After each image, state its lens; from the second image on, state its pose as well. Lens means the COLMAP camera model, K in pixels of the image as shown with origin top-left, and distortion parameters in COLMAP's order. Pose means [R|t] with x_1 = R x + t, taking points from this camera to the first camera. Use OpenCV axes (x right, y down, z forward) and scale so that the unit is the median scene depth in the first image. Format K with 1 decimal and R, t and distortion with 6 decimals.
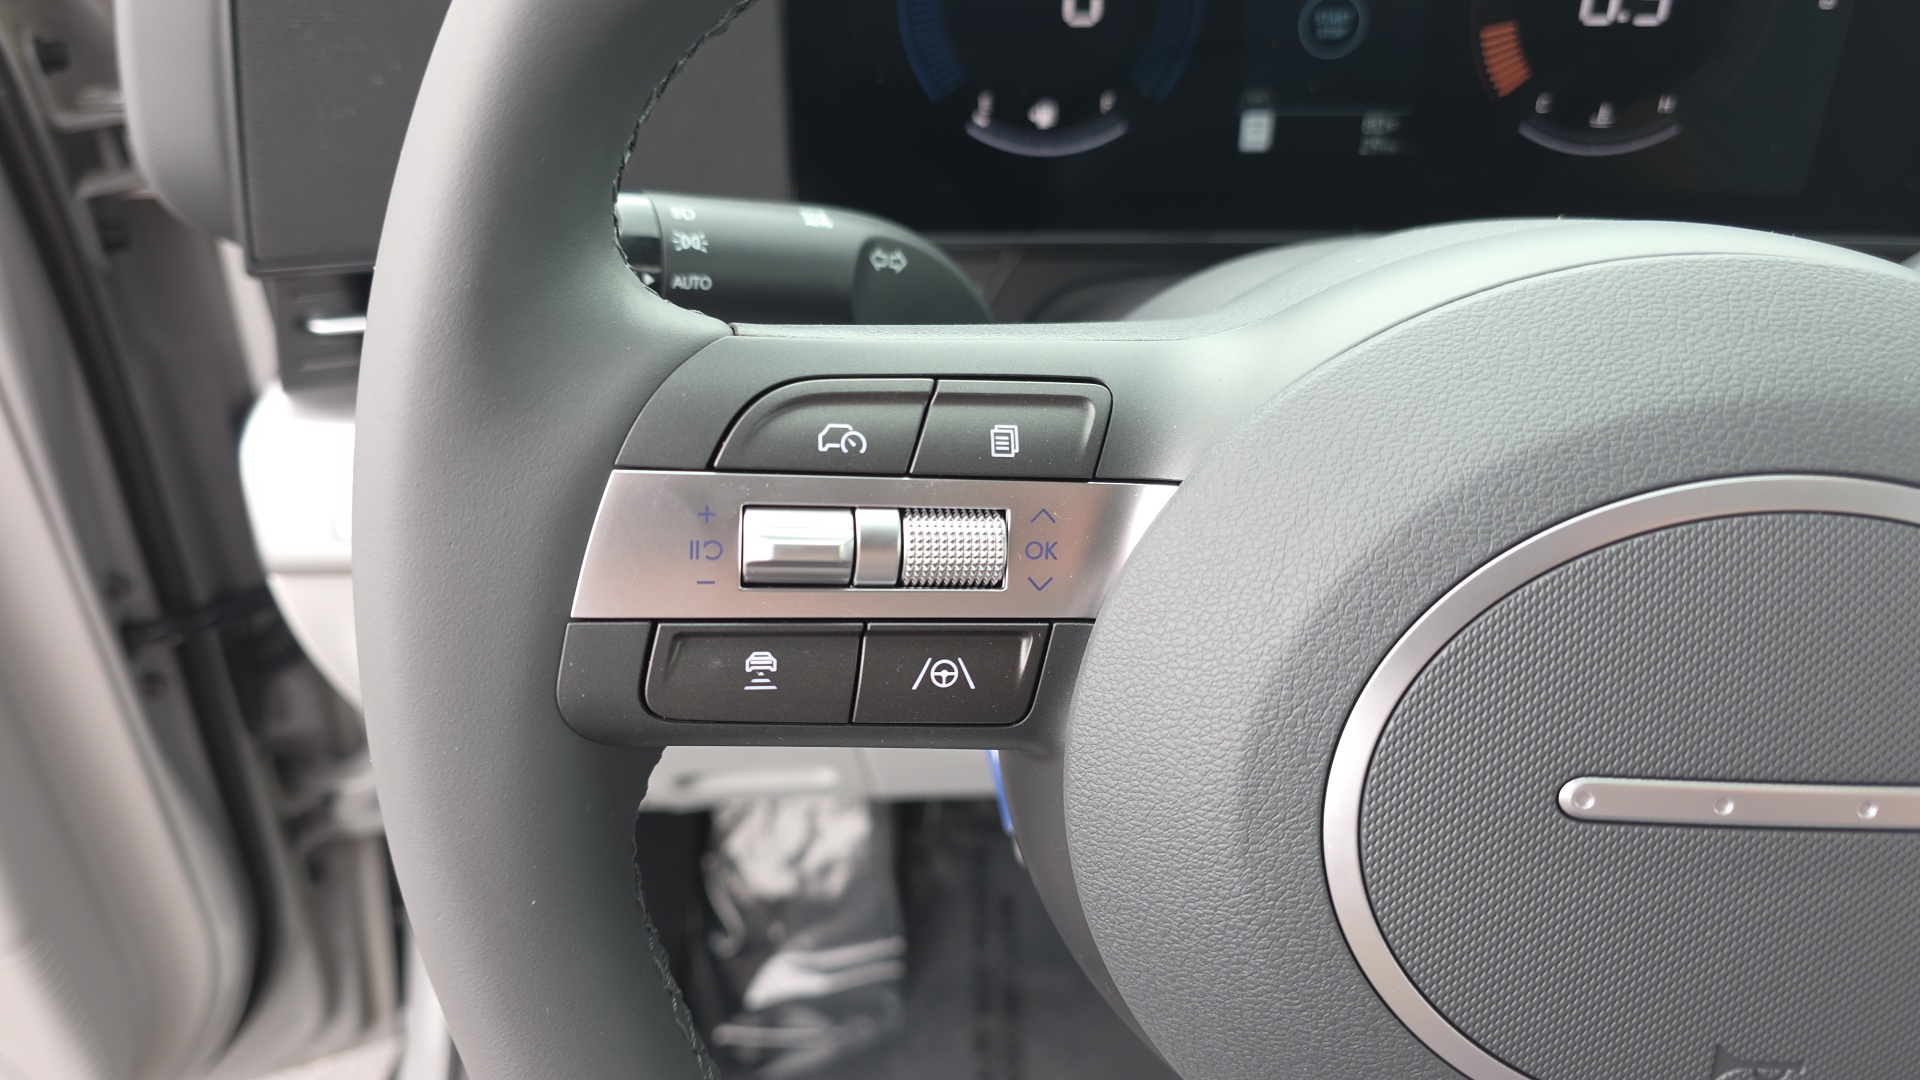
lens RADIAL K [[1304.0, 0, 946.3], [0, 1304.0, 550.6], [0, 0, 1]] dist [0.053530, -0.057316]
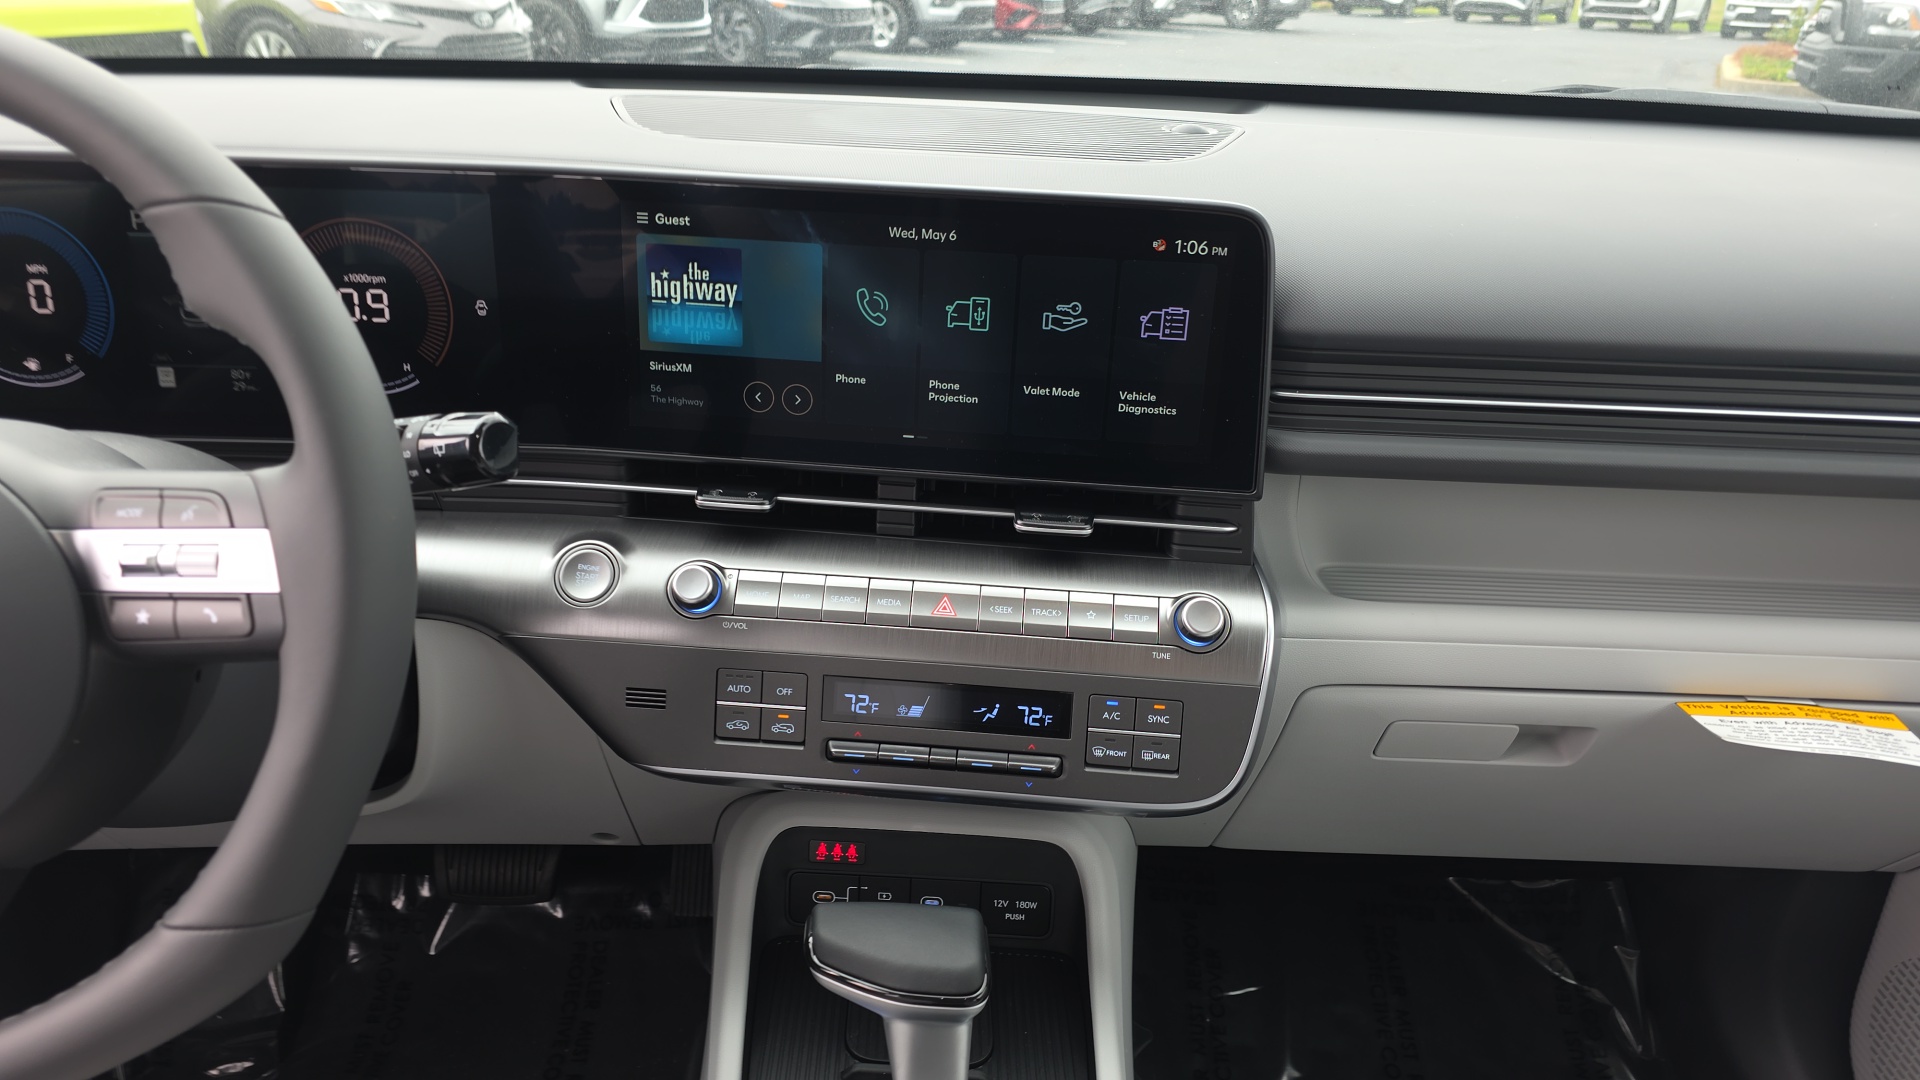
lens RADIAL K [[1304.0, 0, 949.0], [0, 1304.0, 573.2], [0, 0, 1]] dist [0.053530, -0.057316]
pose [[0.998475, 0.013008, 0.053643, 1.178937], [-0.004154, 0.986788, -0.161962, 0.203416], [-0.055041, 0.161493, 0.985338, -0.693517]]
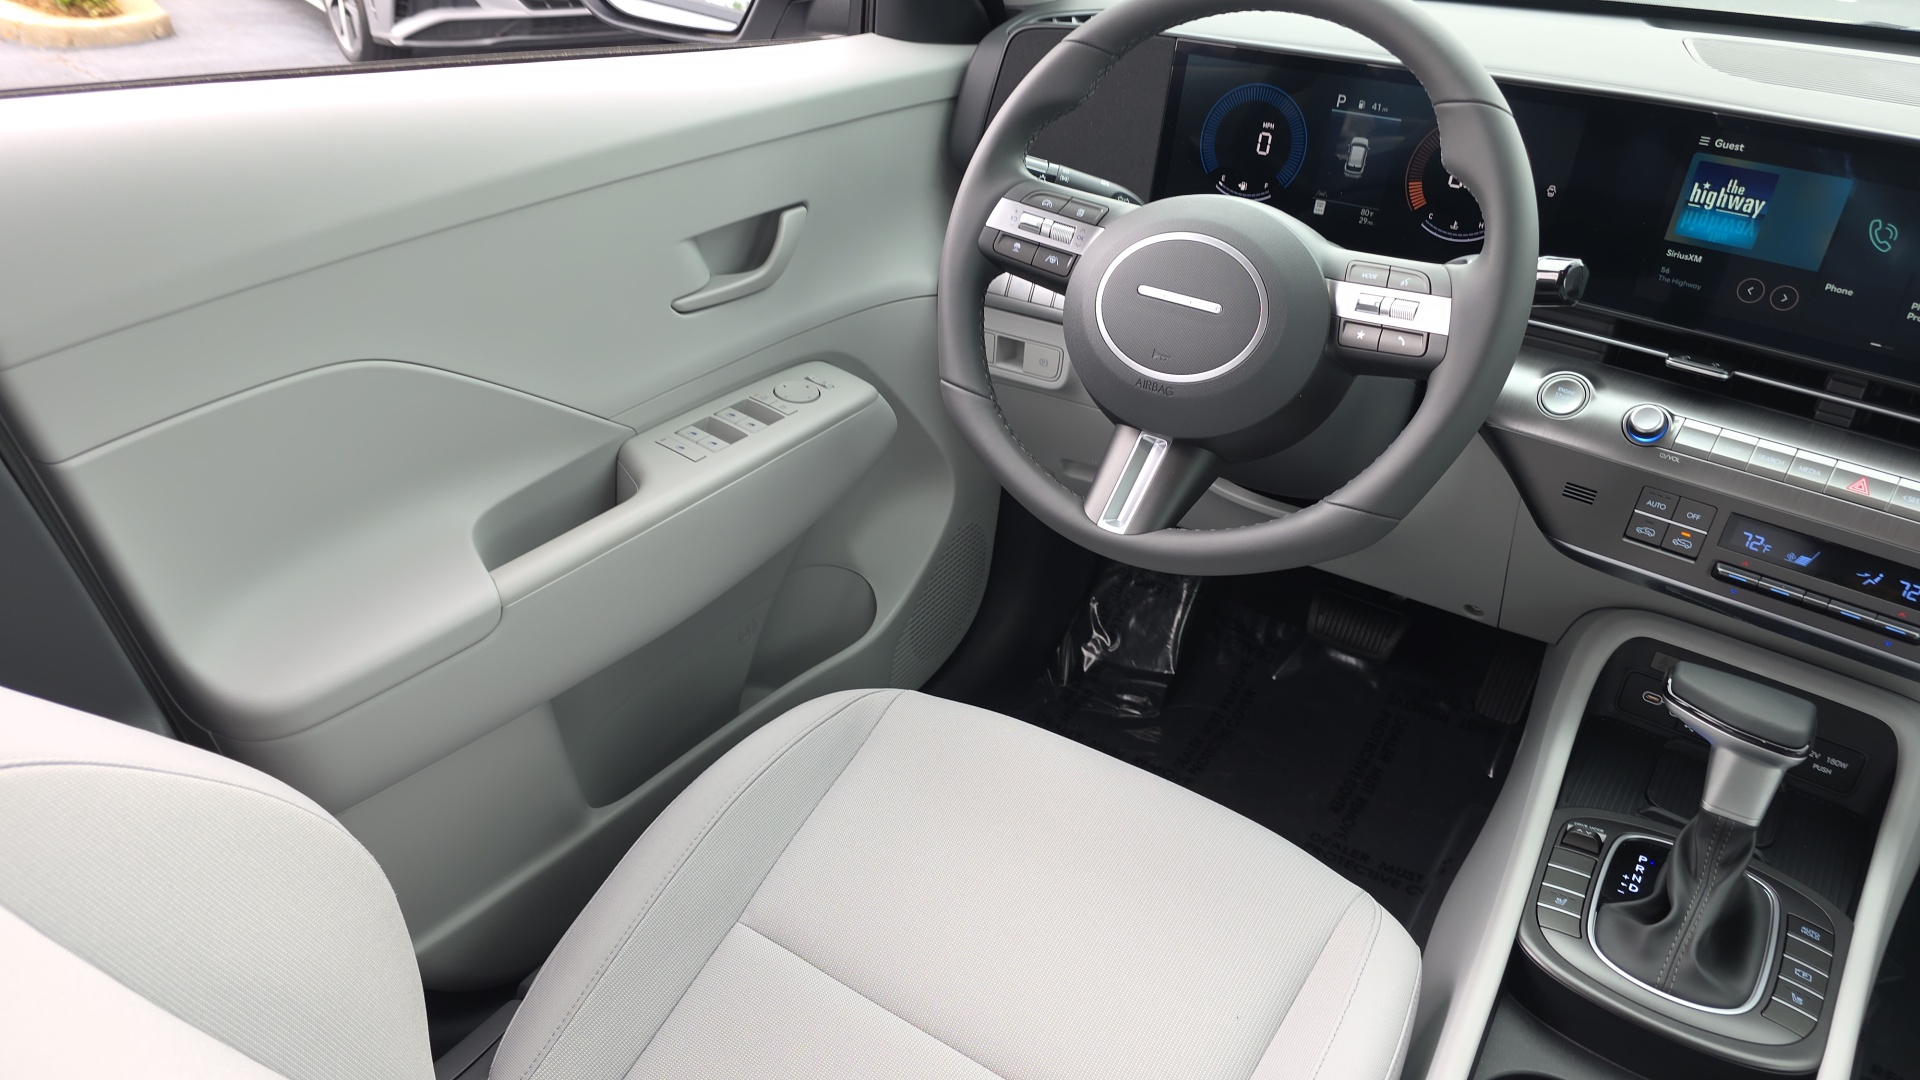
lens RADIAL K [[1304.0, 0, 949.9], [0, 1304.0, 570.2], [0, 0, 1]] dist [0.053530, -0.057316]
pose [[0.835005, 0.309386, -0.455025, 1.048086], [-0.345619, 0.938367, 0.003791, 0.603986], [0.428153, 0.154100, 0.890471, -1.525868]]
